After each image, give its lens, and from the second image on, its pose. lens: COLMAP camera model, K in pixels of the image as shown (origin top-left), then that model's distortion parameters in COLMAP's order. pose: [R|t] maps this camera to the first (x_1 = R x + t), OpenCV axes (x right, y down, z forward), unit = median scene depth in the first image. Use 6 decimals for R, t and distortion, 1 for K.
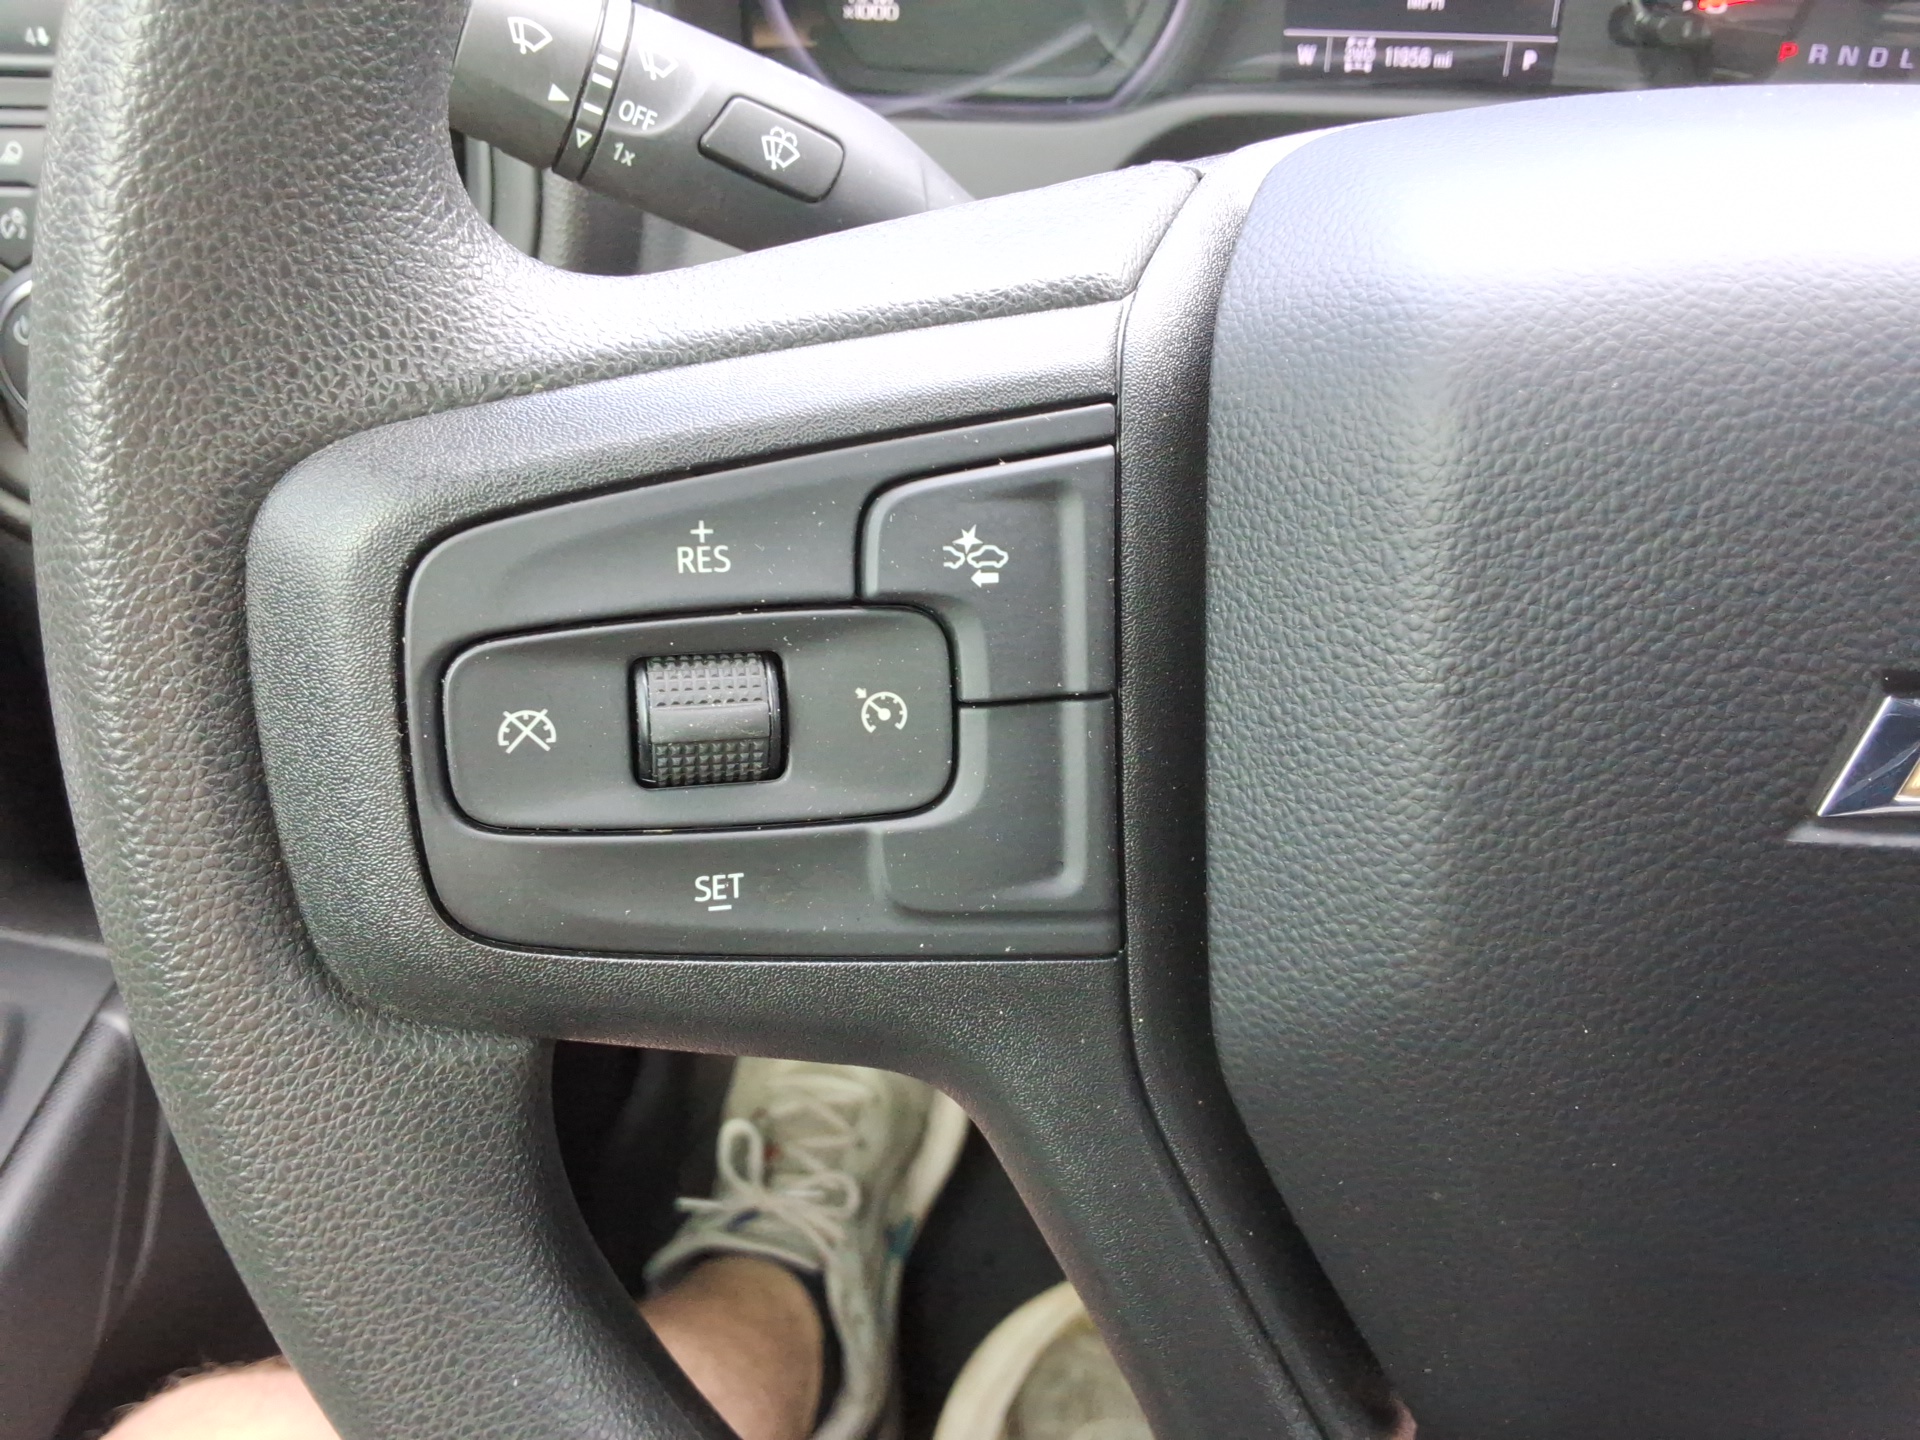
lens RADIAL K [[1563.9, 0, 961.4], [0, 1563.9, 713.5], [0, 0, 1]] dist [0.089597, -0.131272]
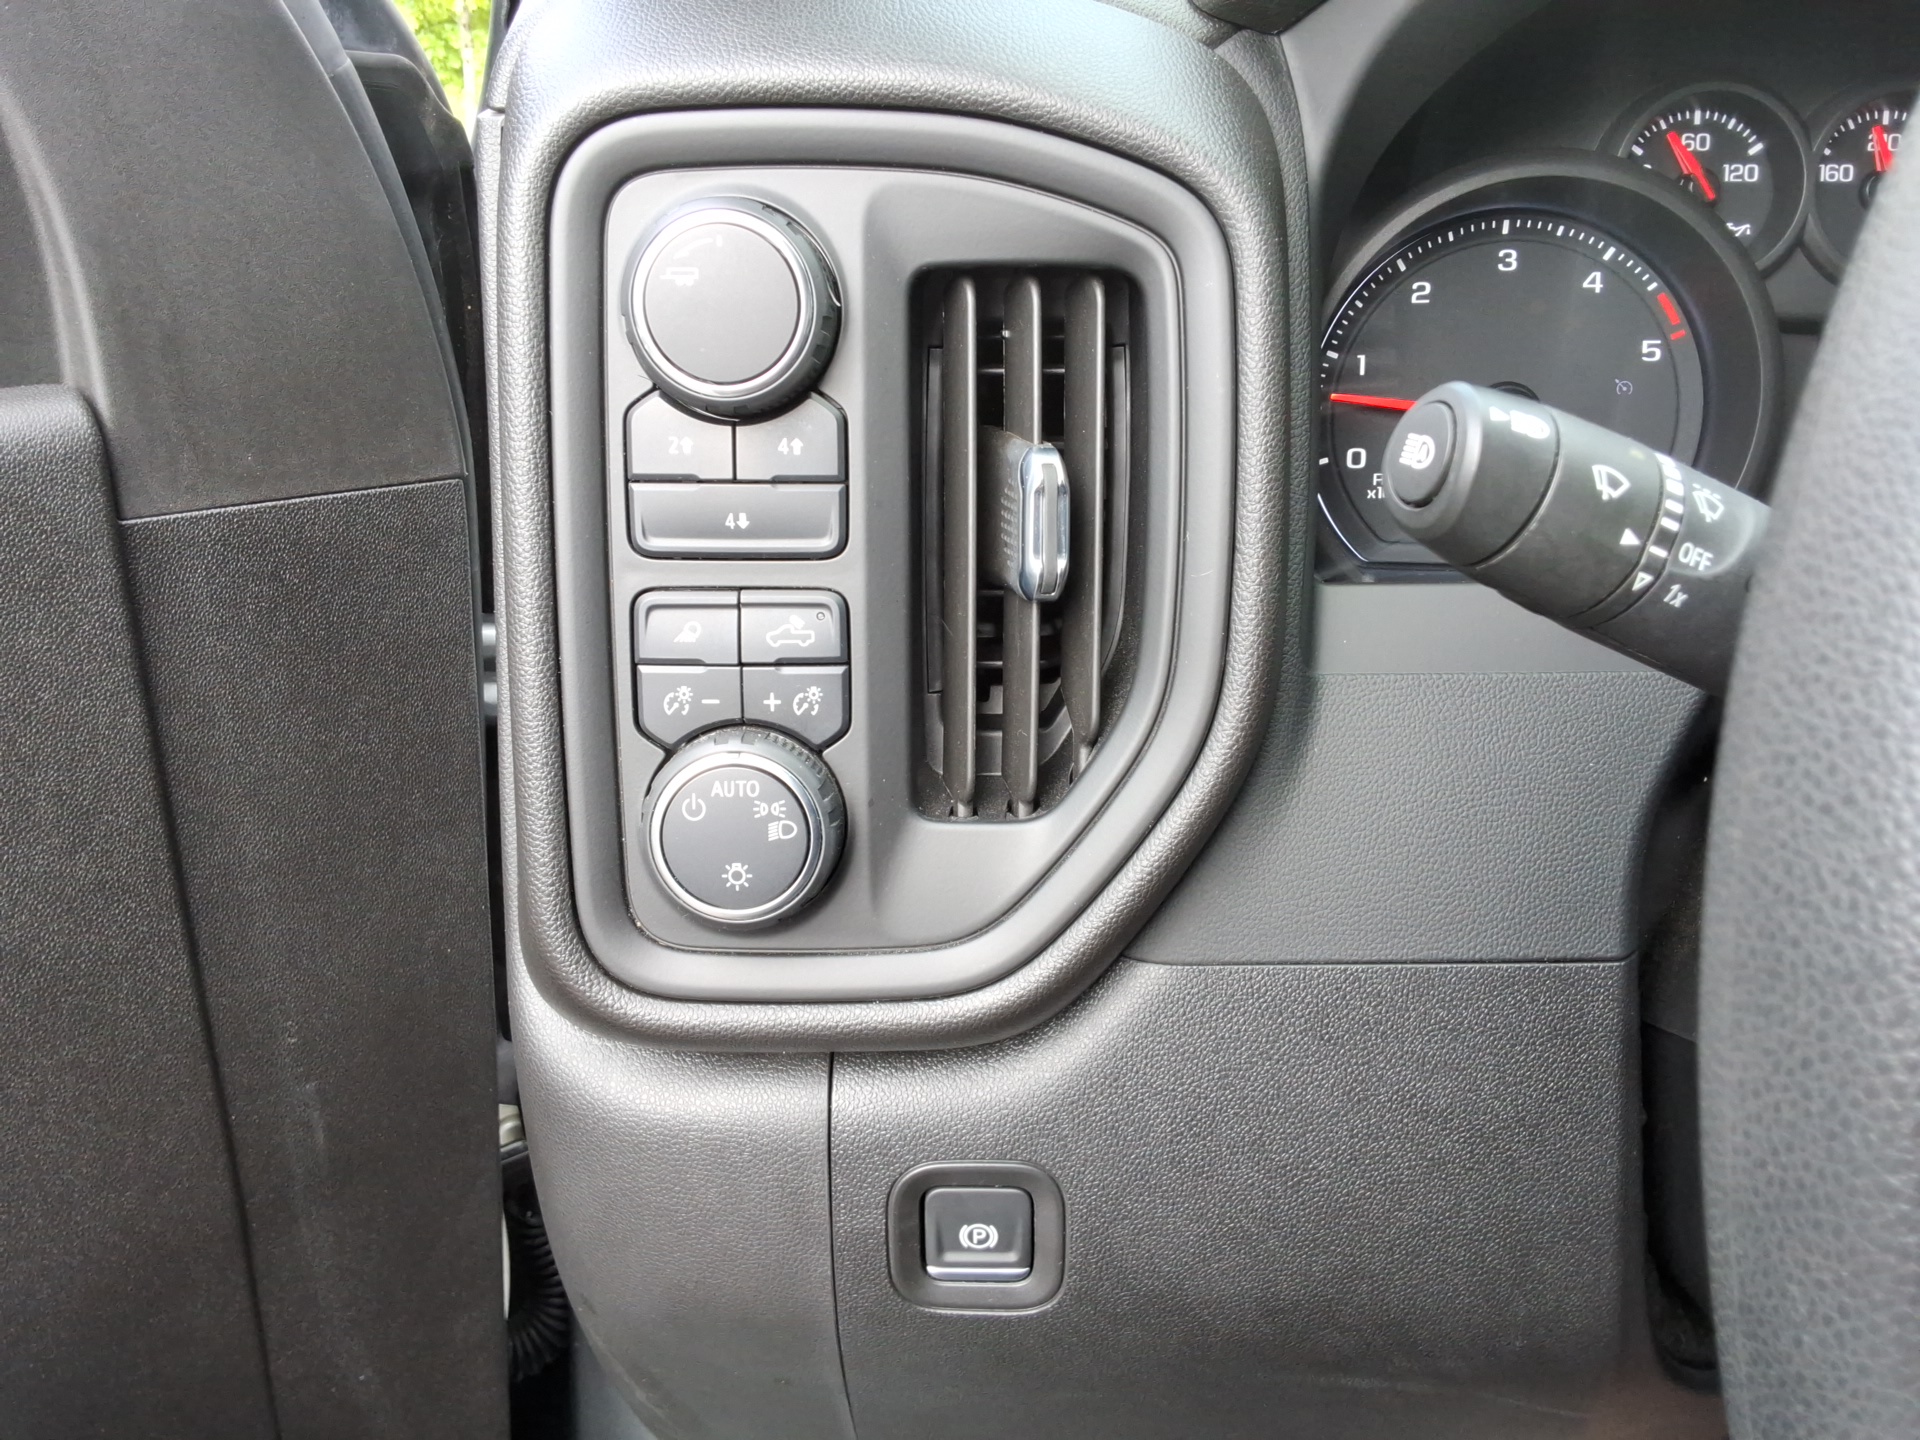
lens RADIAL K [[1544.0, 0, 963.9], [0, 1544.0, 710.9], [0, 0, 1]] dist [0.102169, -0.147782]
pose [[0.999418, -0.028601, 0.018612, -0.998432], [0.032897, 0.952505, -0.302742, -0.017539], [-0.009069, 0.303178, 0.952891, 0.200602]]
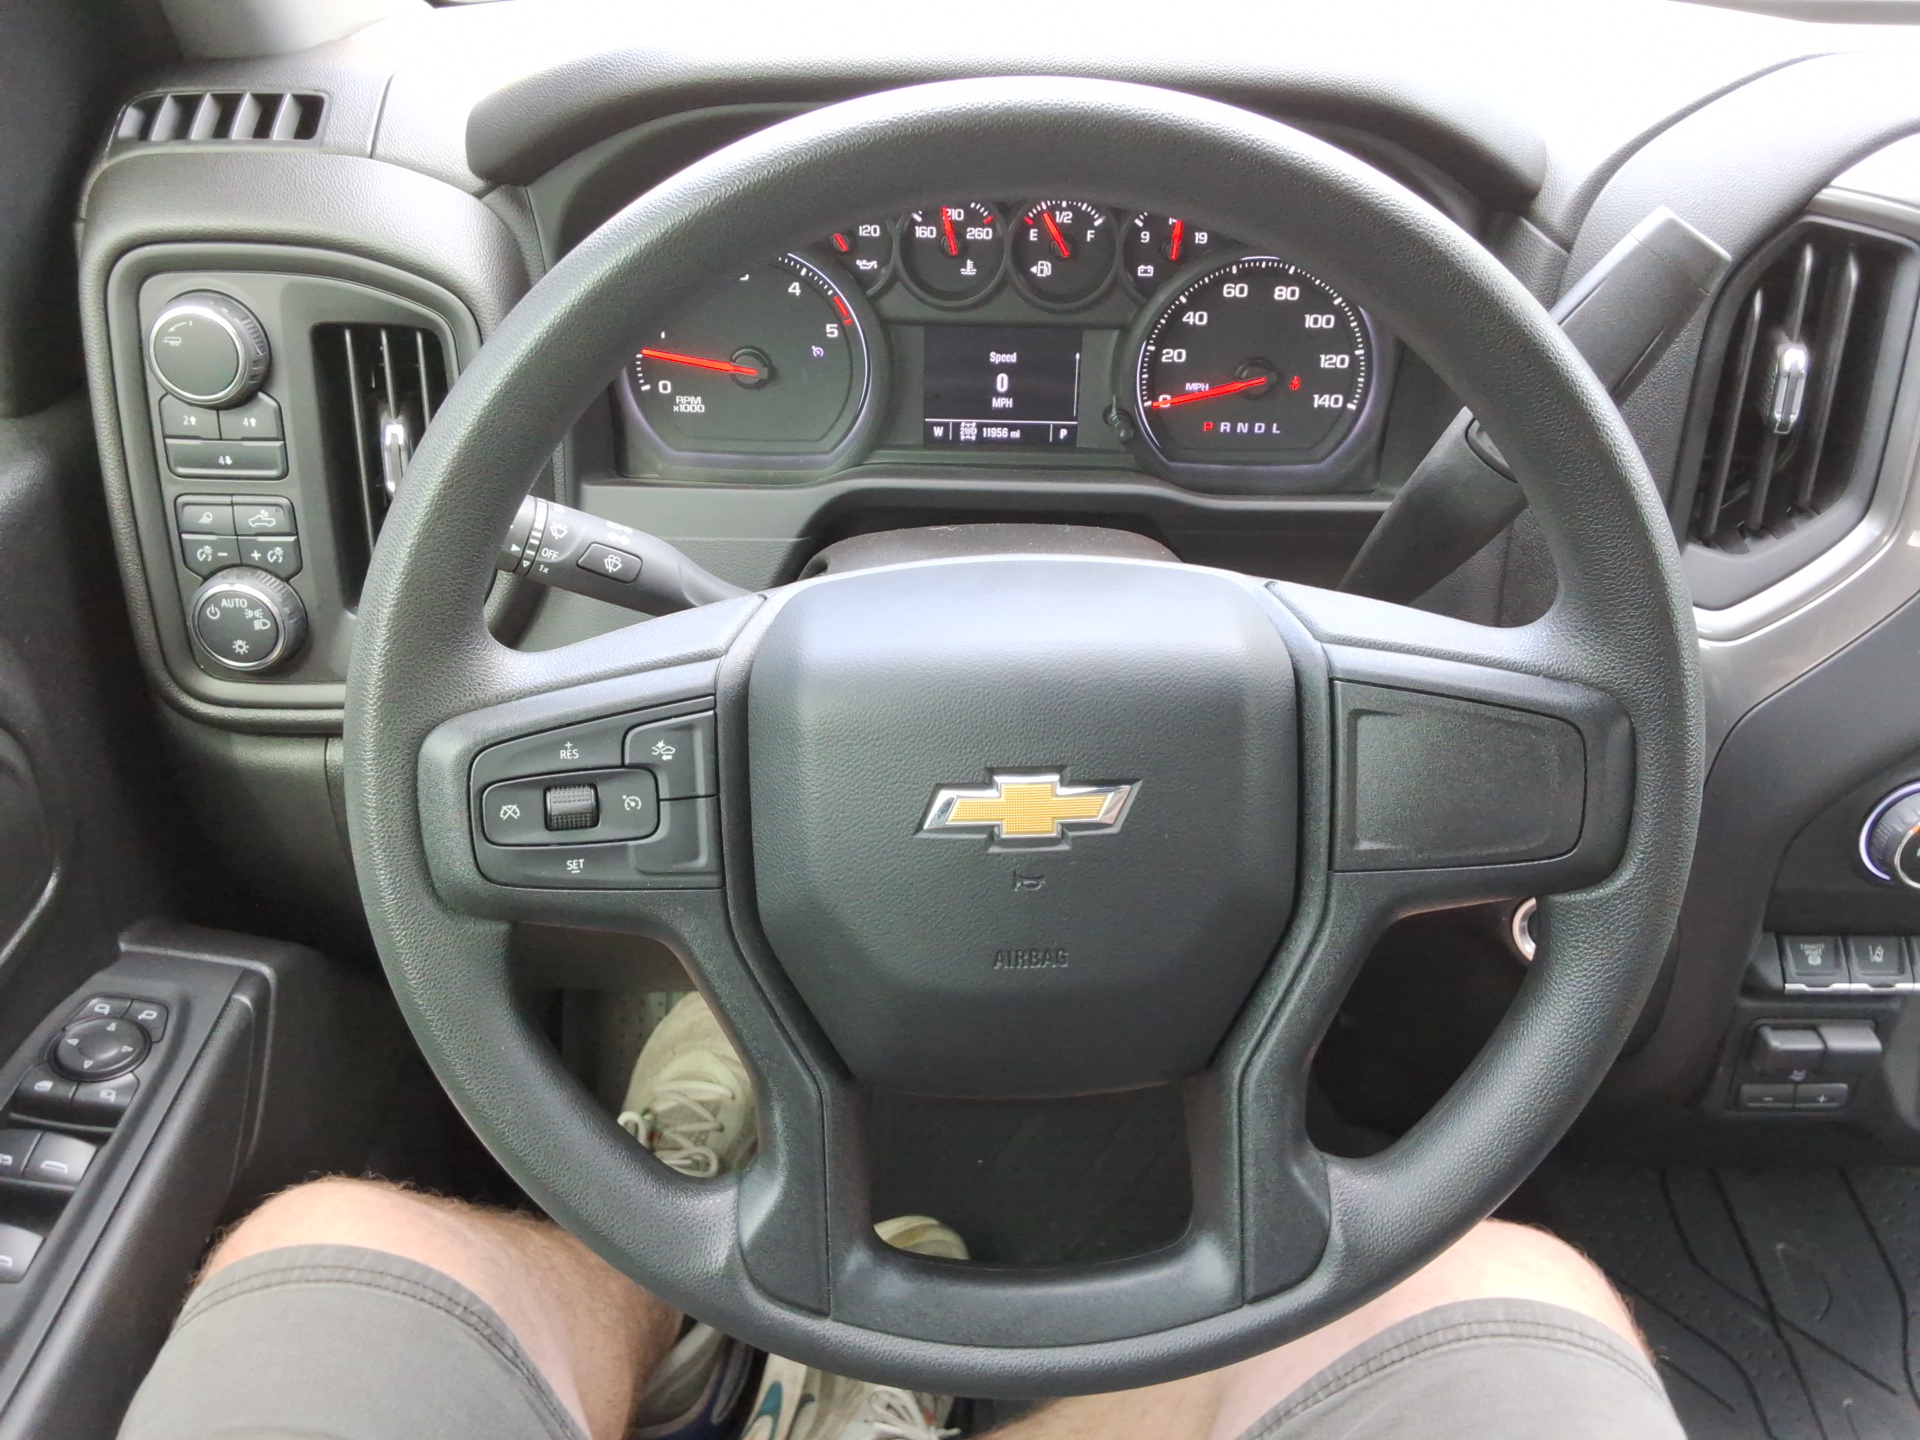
lens RADIAL K [[1528.4, 0, 967.8], [0, 1528.4, 700.0], [0, 0, 1]] dist [0.130197, -0.223736]
pose [[0.998332, -0.017987, 0.054864, 0.415834], [0.022090, 0.996929, -0.075129, 0.035881], [-0.053344, 0.076215, 0.995663, -1.890660]]
